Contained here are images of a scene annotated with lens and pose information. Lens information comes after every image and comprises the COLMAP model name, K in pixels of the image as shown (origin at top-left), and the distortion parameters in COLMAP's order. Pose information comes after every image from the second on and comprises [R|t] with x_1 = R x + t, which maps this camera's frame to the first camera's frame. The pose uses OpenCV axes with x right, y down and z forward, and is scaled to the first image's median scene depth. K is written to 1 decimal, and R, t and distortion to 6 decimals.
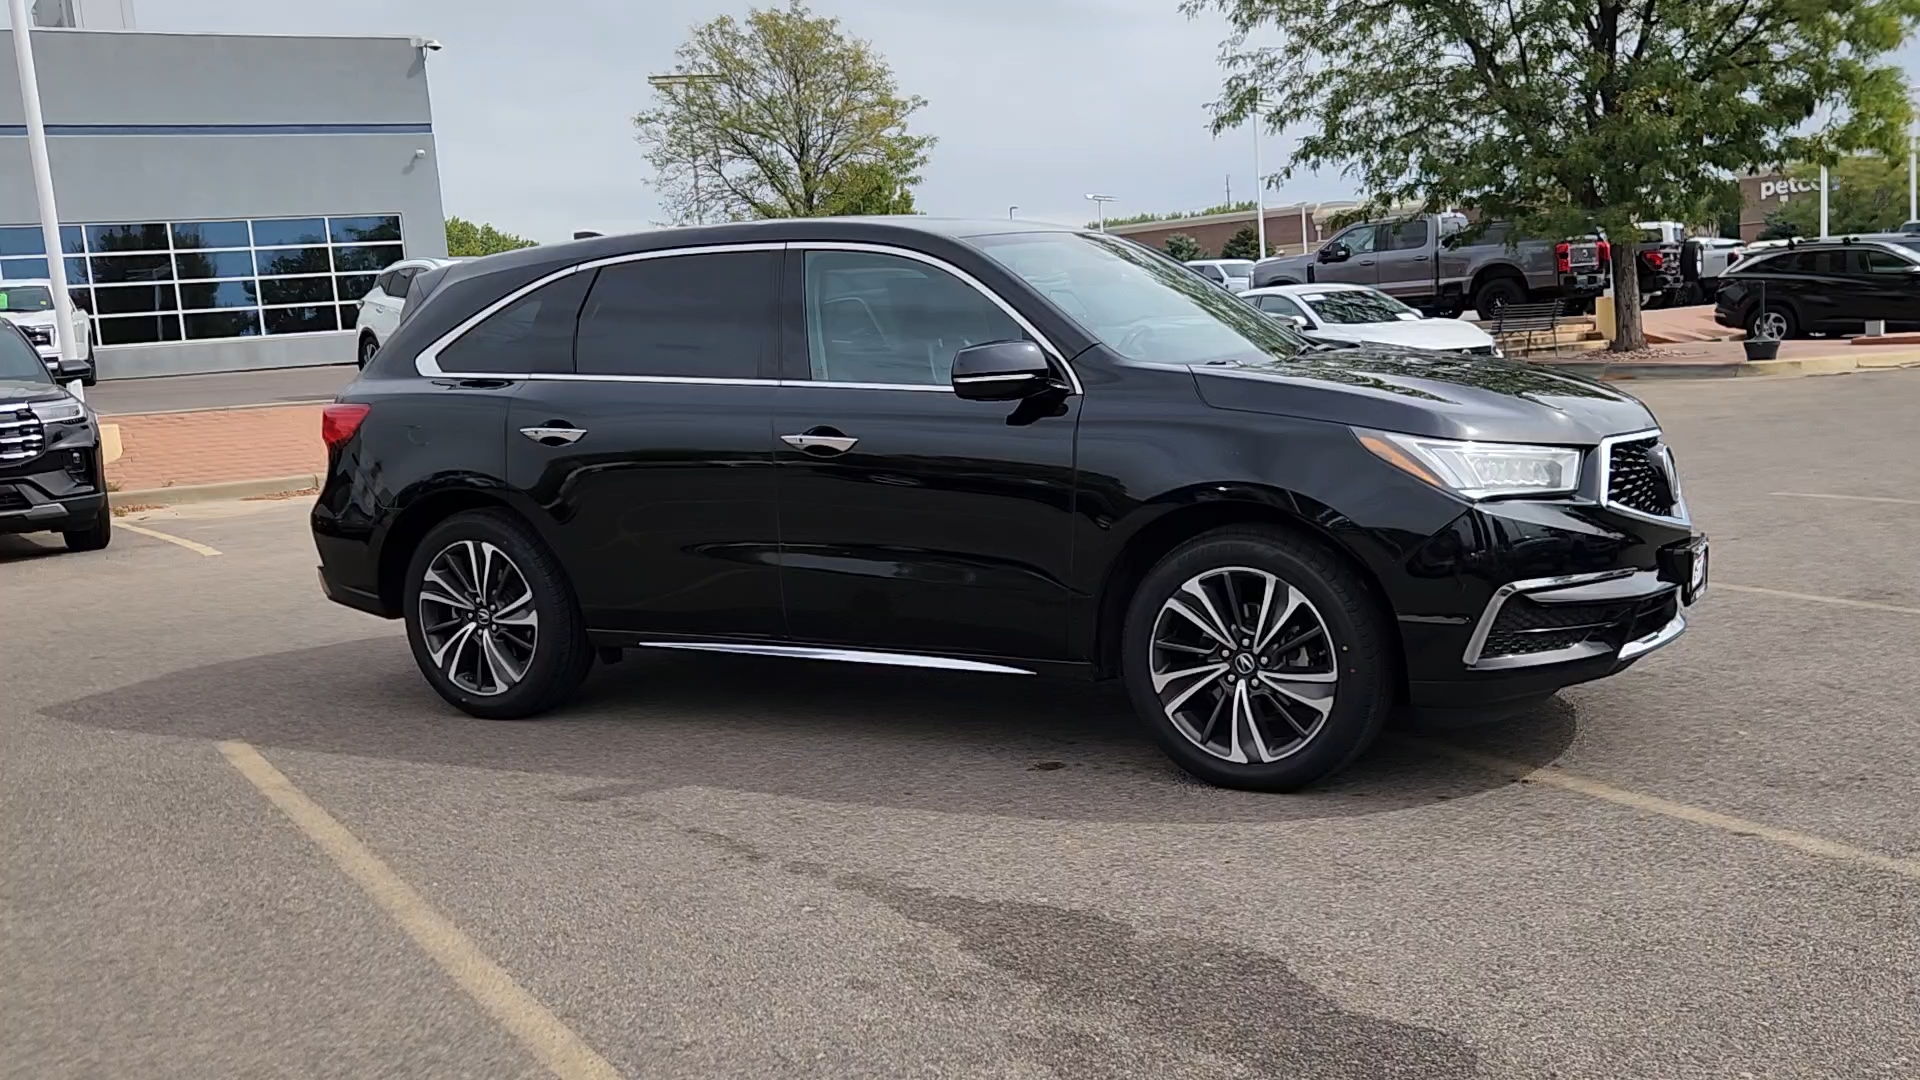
lens RADIAL K [[1815.8, 0, 948.4], [0, 1815.8, 549.6], [0, 0, 1]] dist [0.028906, 0.000000]
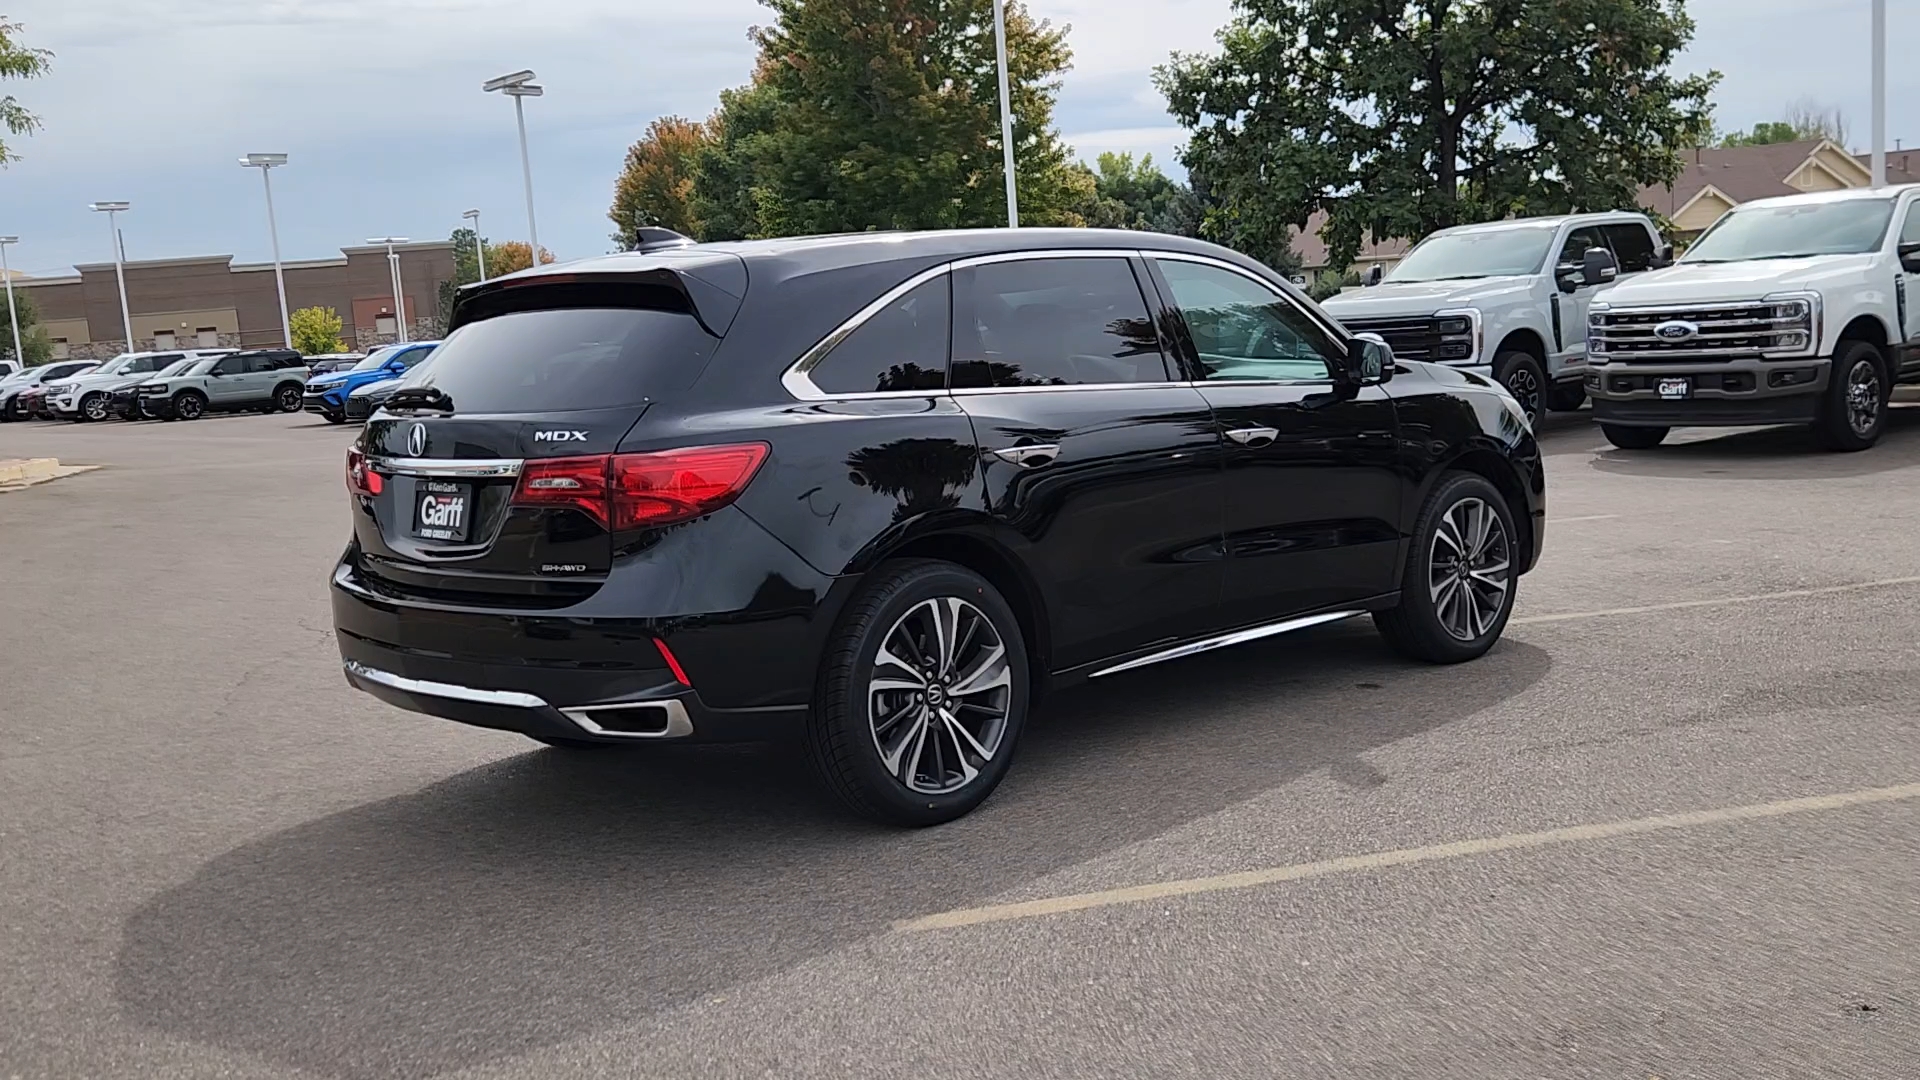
lens RADIAL K [[1815.8, 0, 946.5], [0, 1815.8, 542.4], [0, 0, 1]] dist [0.028906, 0.000000]
pose [[0.289298, -0.079709, 0.953915, -1.130211], [0.166743, 0.985488, 0.031779, -0.059505], [-0.942605, 0.149865, 0.298391, 0.841818]]
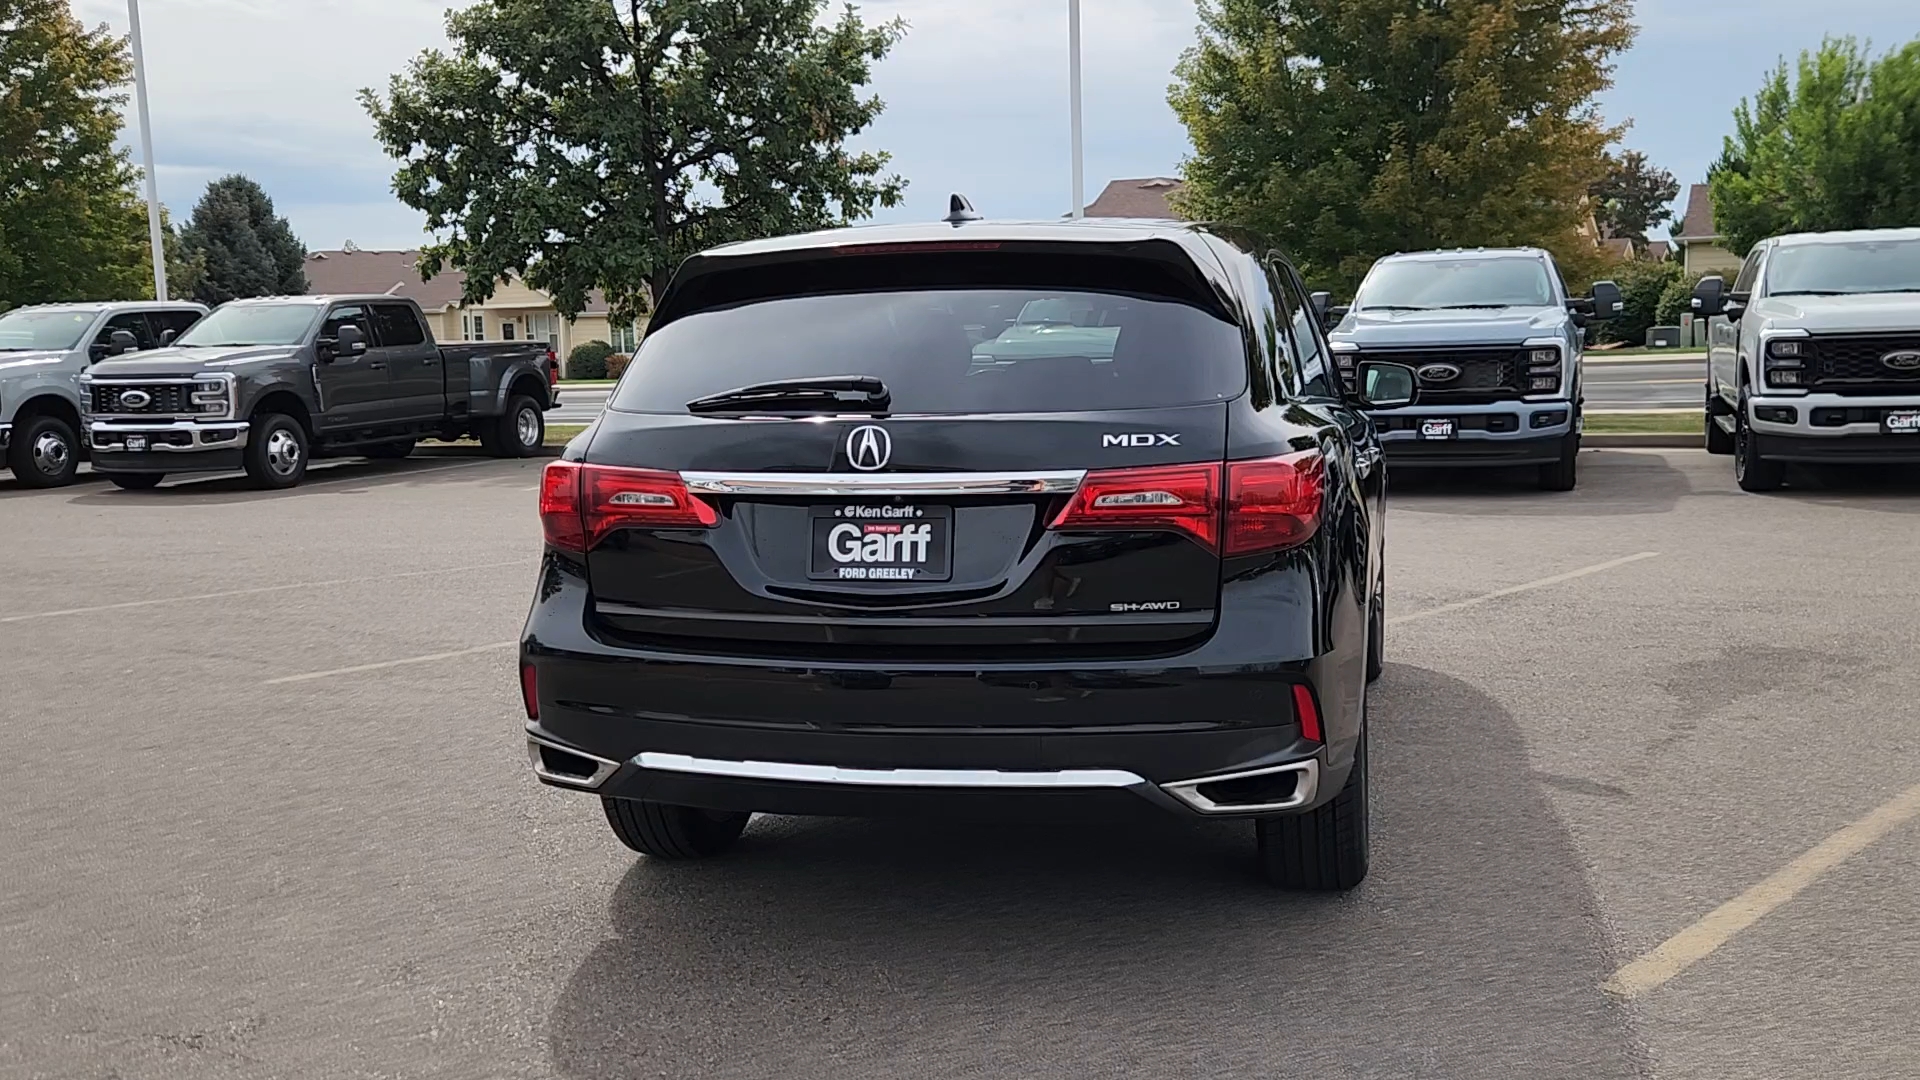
lens RADIAL K [[1815.8, 0, 939.9], [0, 1815.8, 539.6], [0, 0, 1]] dist [0.028906, 0.000000]
pose [[-0.255732, -0.047895, 0.965560, -1.005983], [0.164643, 0.982024, 0.092318, -0.146162], [-0.952625, 0.182581, -0.243250, 1.472894]]
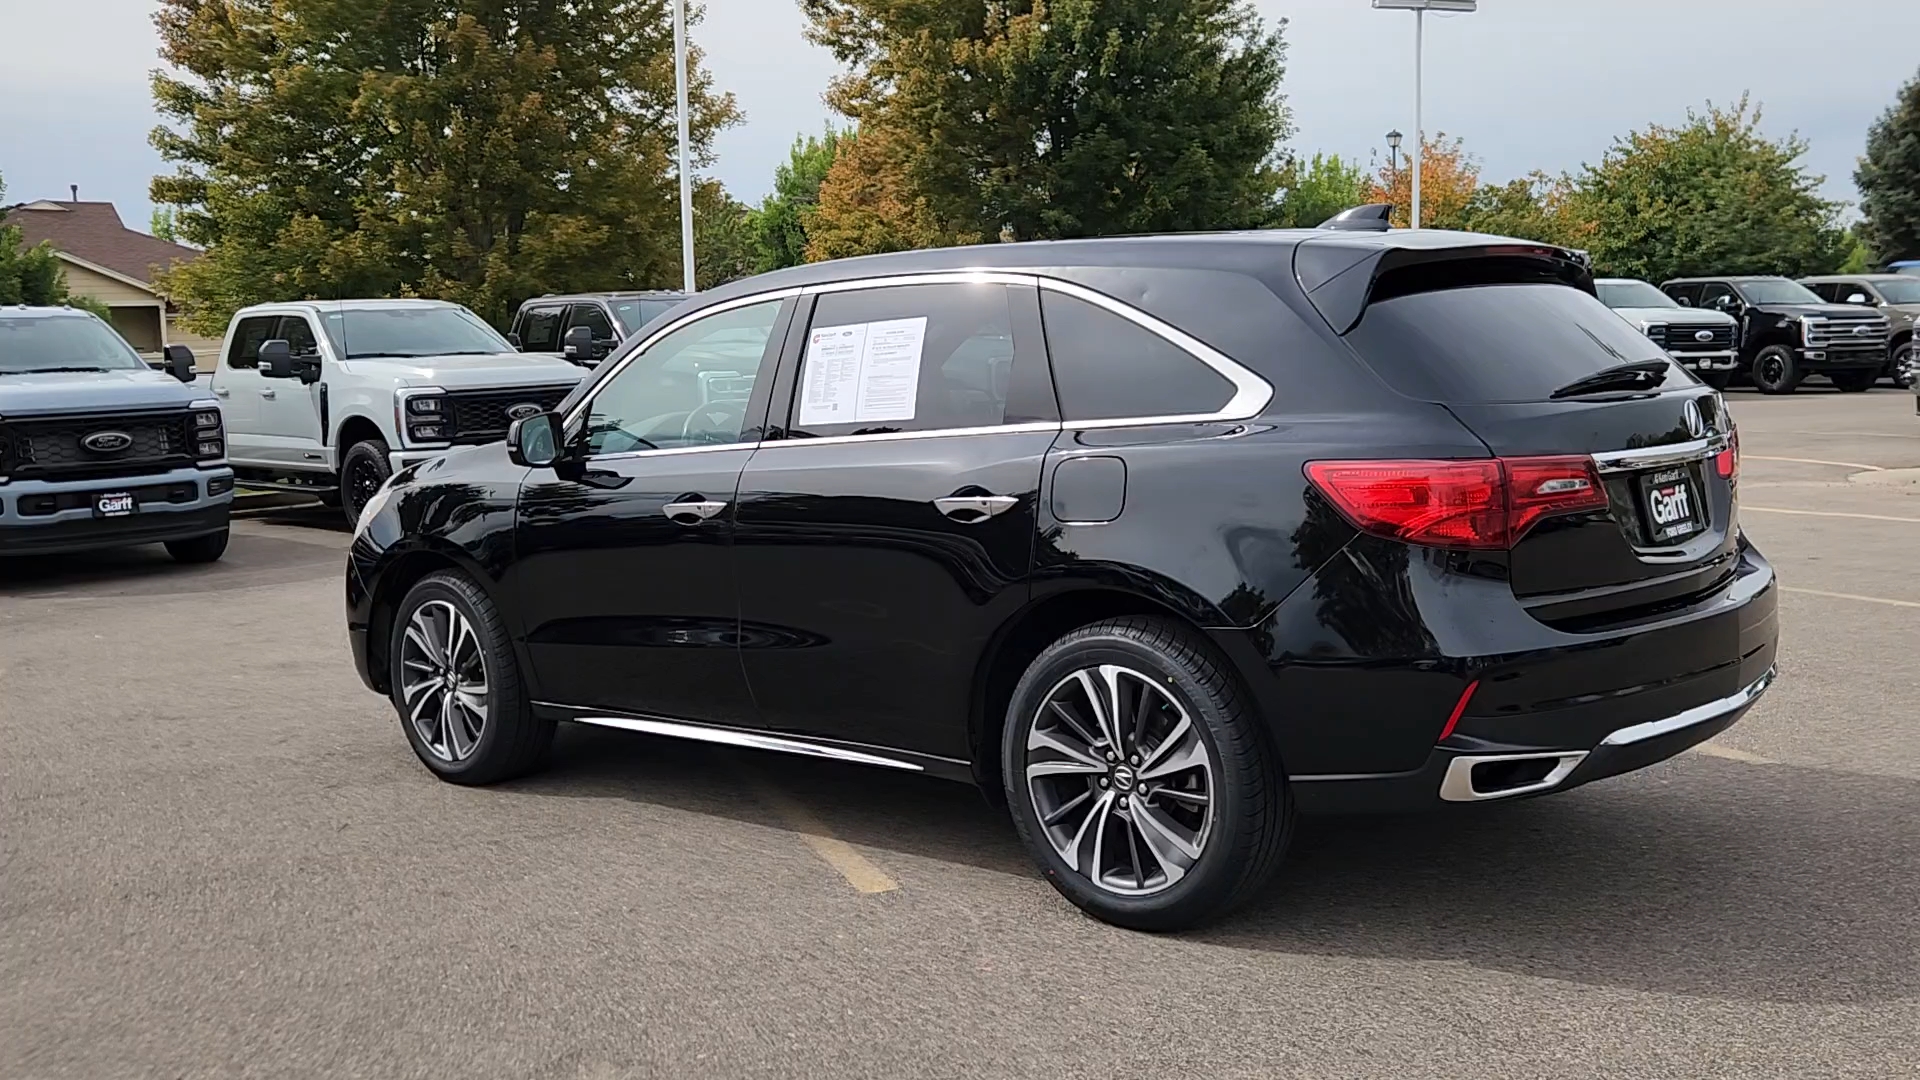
lens RADIAL K [[1815.8, 0, 942.4], [0, 1815.8, 542.1], [0, 0, 1]] dist [0.028906, 0.000000]
pose [[-0.971737, 0.072065, 0.224799, -0.233925], [0.122750, 0.967654, 0.220405, -0.277157], [-0.201645, 0.241769, -0.949151, 2.120882]]
